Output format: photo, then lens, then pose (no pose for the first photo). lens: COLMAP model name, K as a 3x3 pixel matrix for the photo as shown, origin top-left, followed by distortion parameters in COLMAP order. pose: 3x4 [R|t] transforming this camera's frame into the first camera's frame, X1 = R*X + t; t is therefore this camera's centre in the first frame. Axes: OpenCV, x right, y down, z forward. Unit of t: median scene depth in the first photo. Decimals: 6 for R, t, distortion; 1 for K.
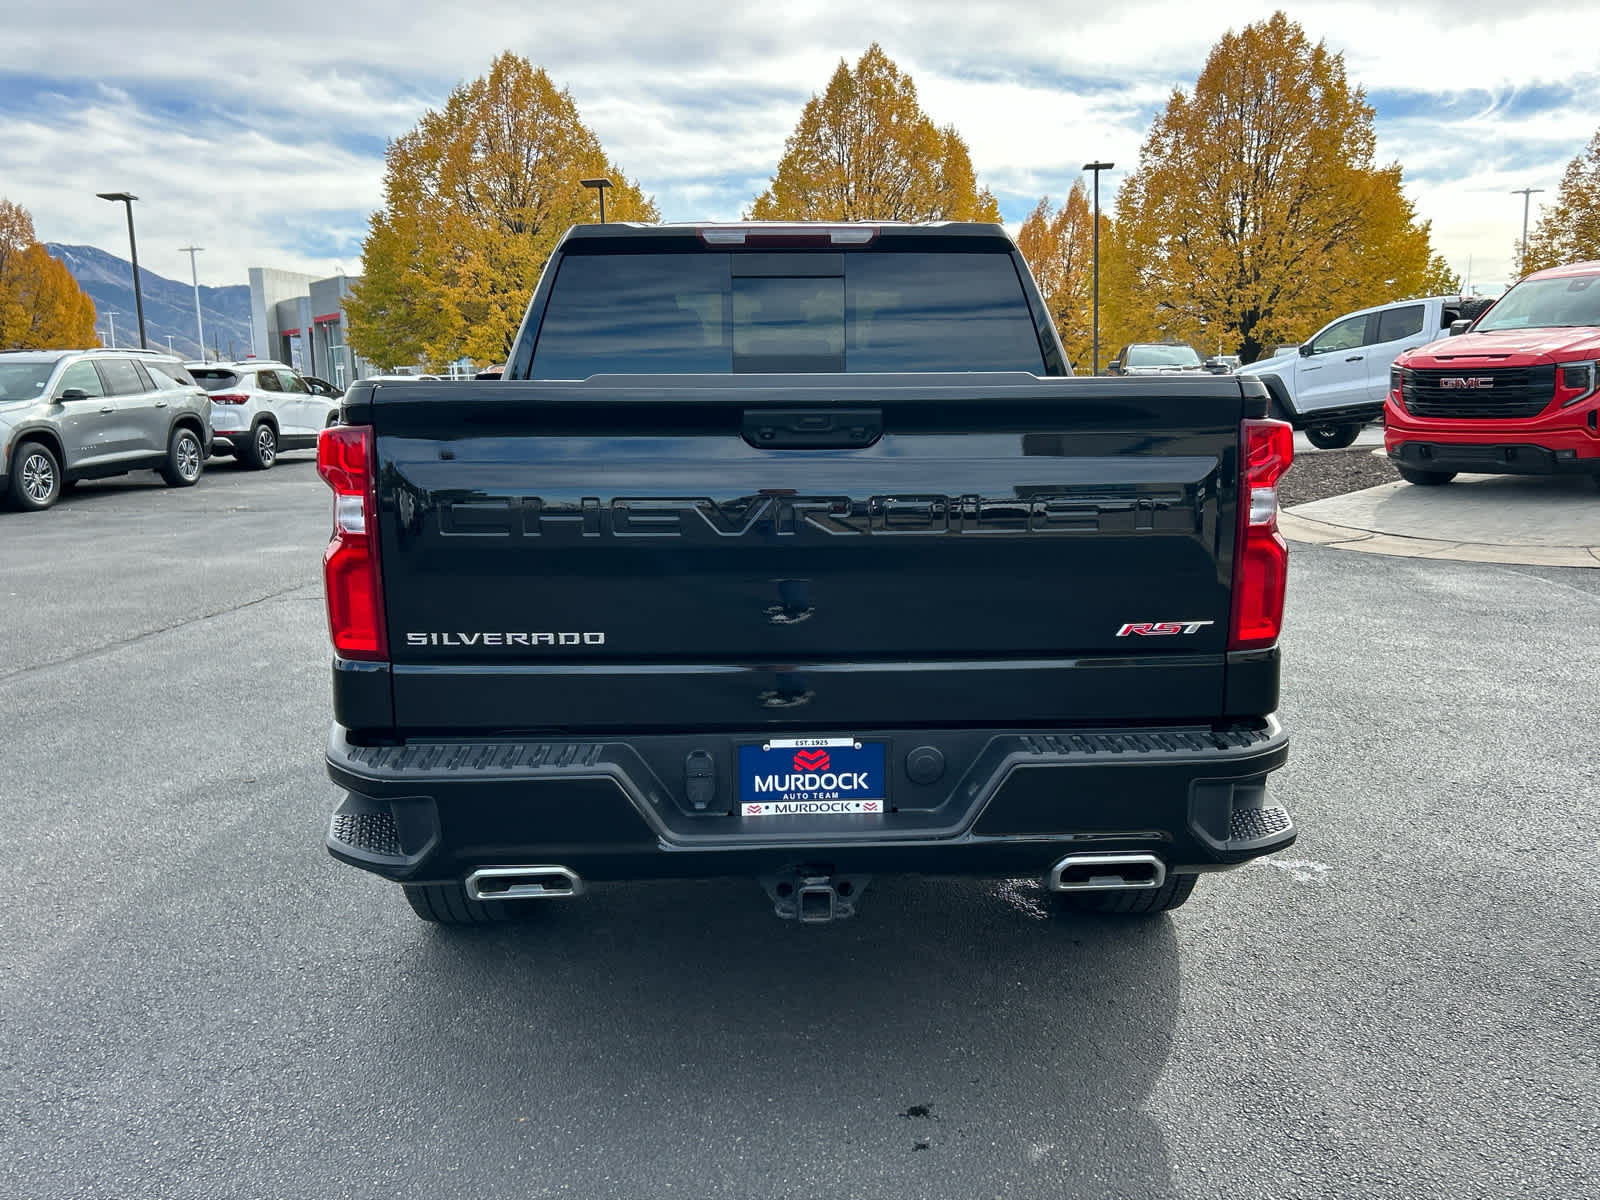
lens RADIAL K [[1417.1, 0, 807.3], [0, 1417.1, 595.8], [0, 0, 1]] dist [0.097346, -0.153890]
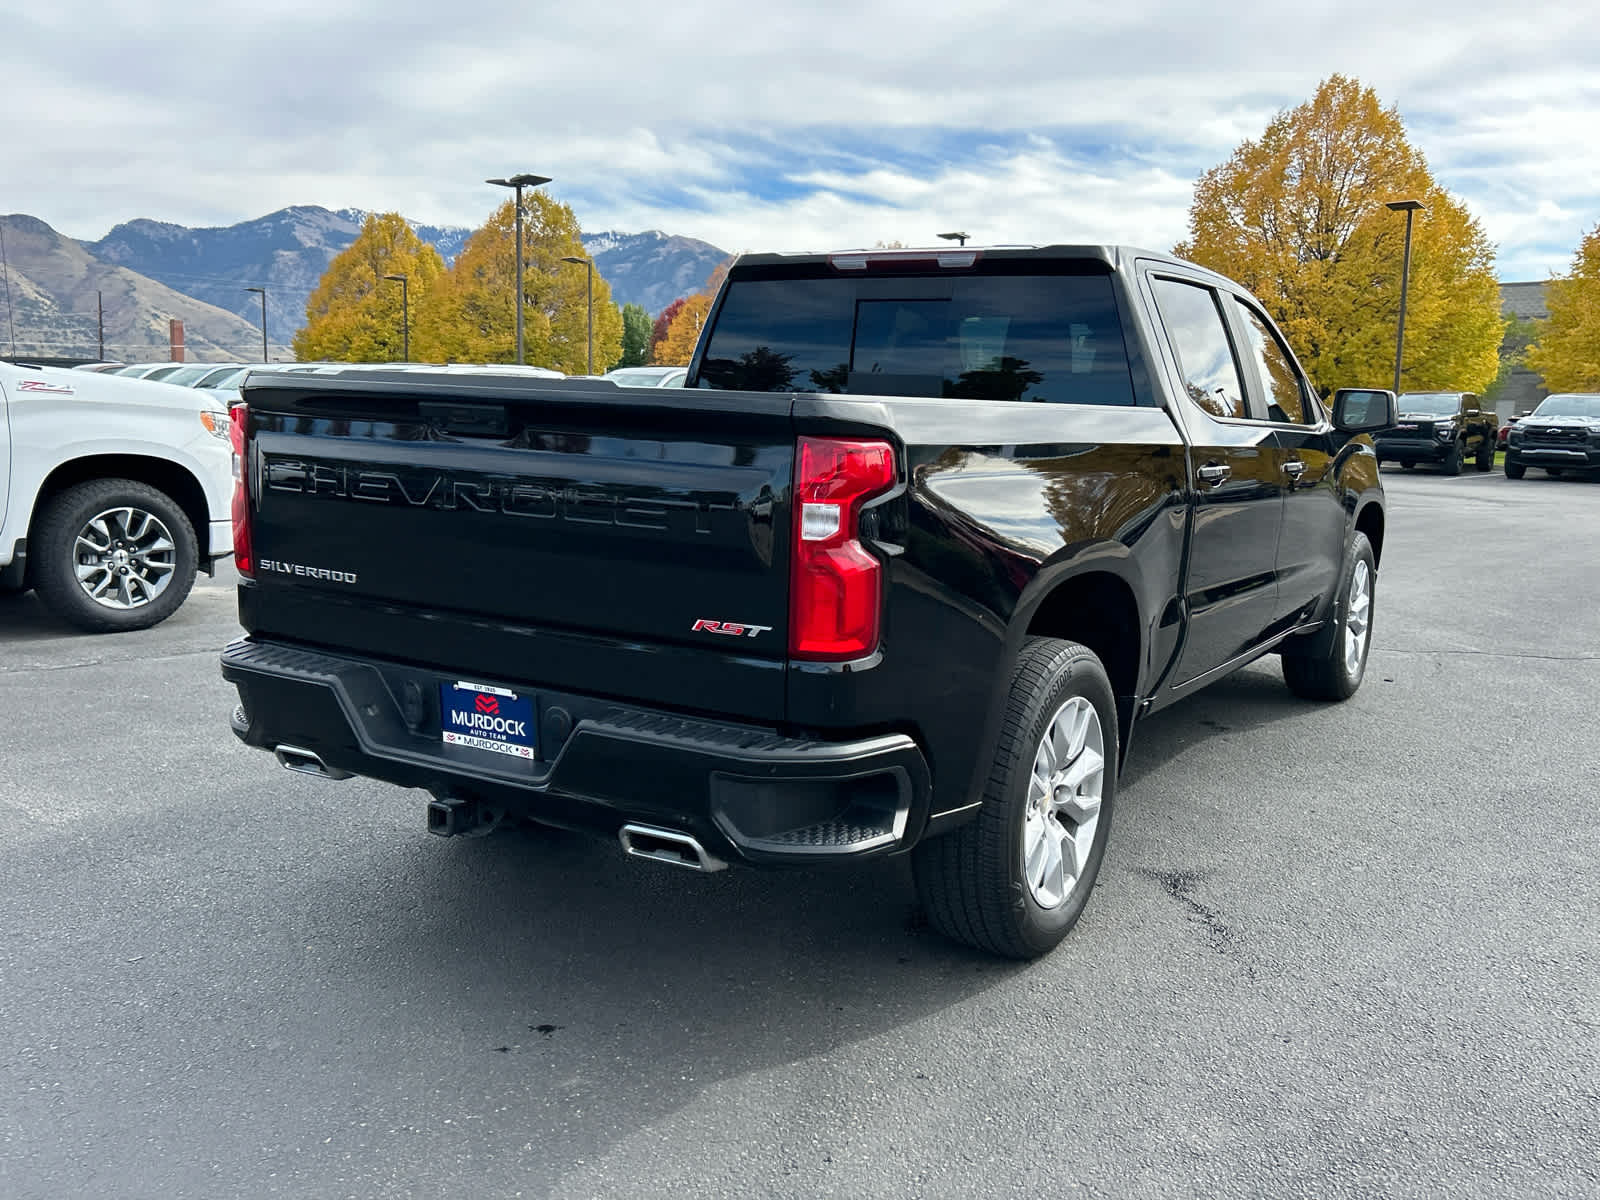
lens RADIAL K [[1420.4, 0, 811.0], [0, 1420.4, 601.8], [0, 0, 1]] dist [0.102557, -0.179441]
pose [[0.837480, 0.115592, -0.534103, 0.844498], [-0.124362, 0.992041, 0.019698, -0.024478], [0.532129, 0.049925, 0.845190, 0.138618]]
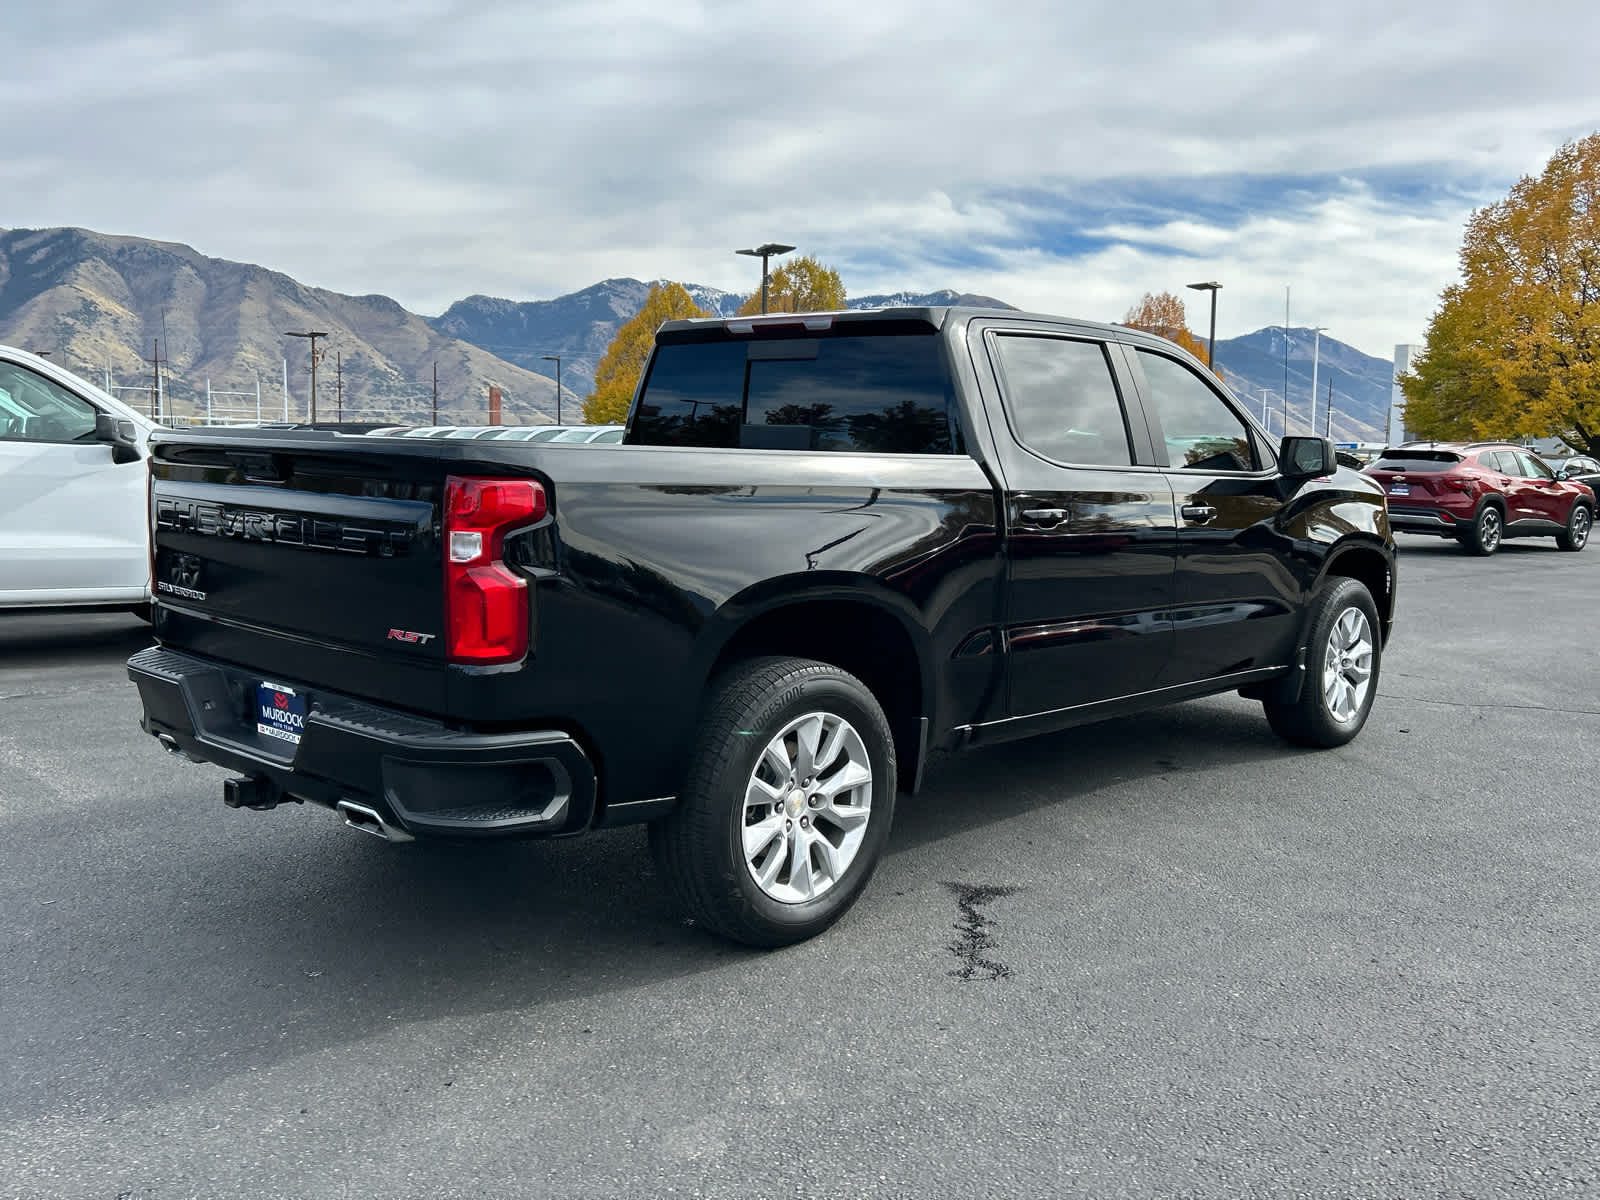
lens RADIAL K [[1417.1, 0, 807.3], [0, 1417.1, 595.8], [0, 0, 1]] dist [0.097346, -0.153890]
pose [[0.711107, 0.101979, -0.695648, 1.353310], [-0.137771, 0.990454, 0.004363, -0.065979], [0.689453, 0.092738, 0.718369, 0.323543]]
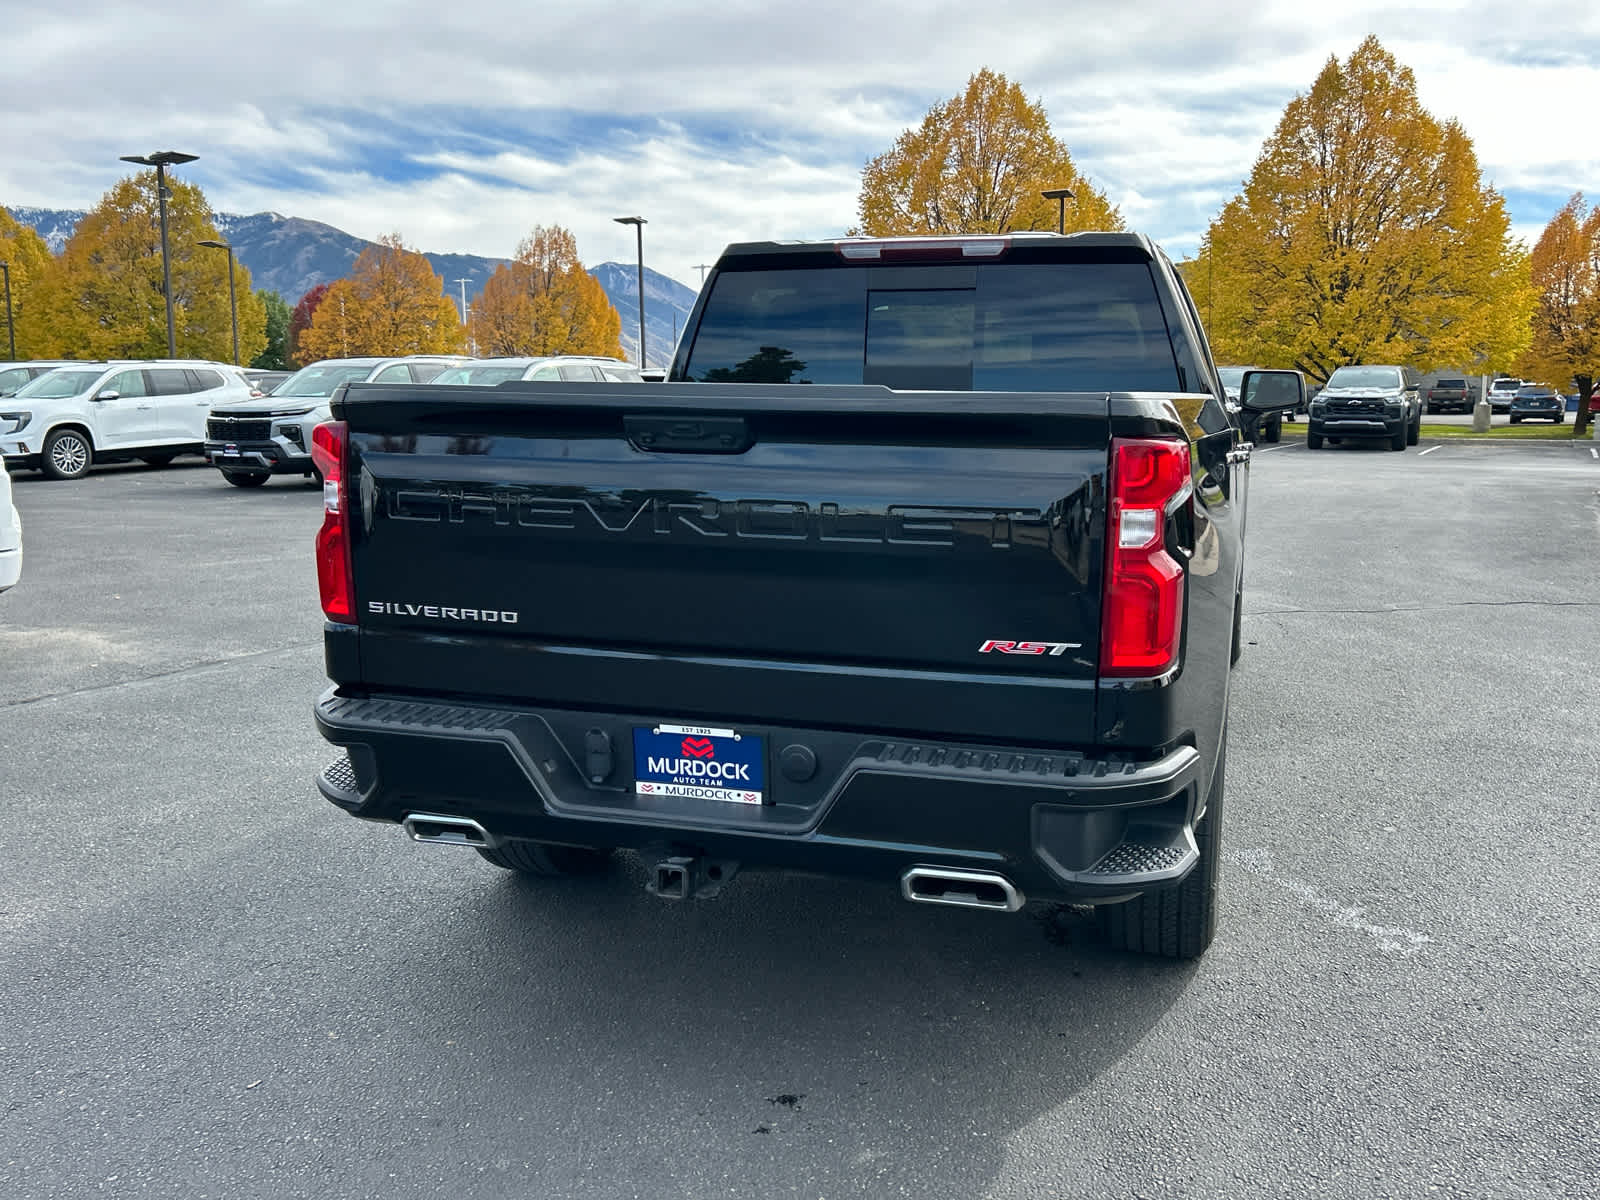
lens RADIAL K [[1417.1, 0, 807.3], [0, 1417.1, 595.8], [0, 0, 1]] dist [0.097346, -0.153890]
pose [[0.943816, 0.064786, -0.324058, 0.413524], [-0.067104, 0.997738, 0.004028, -0.006647], [0.323586, 0.017944, 0.946029, 0.023185]]
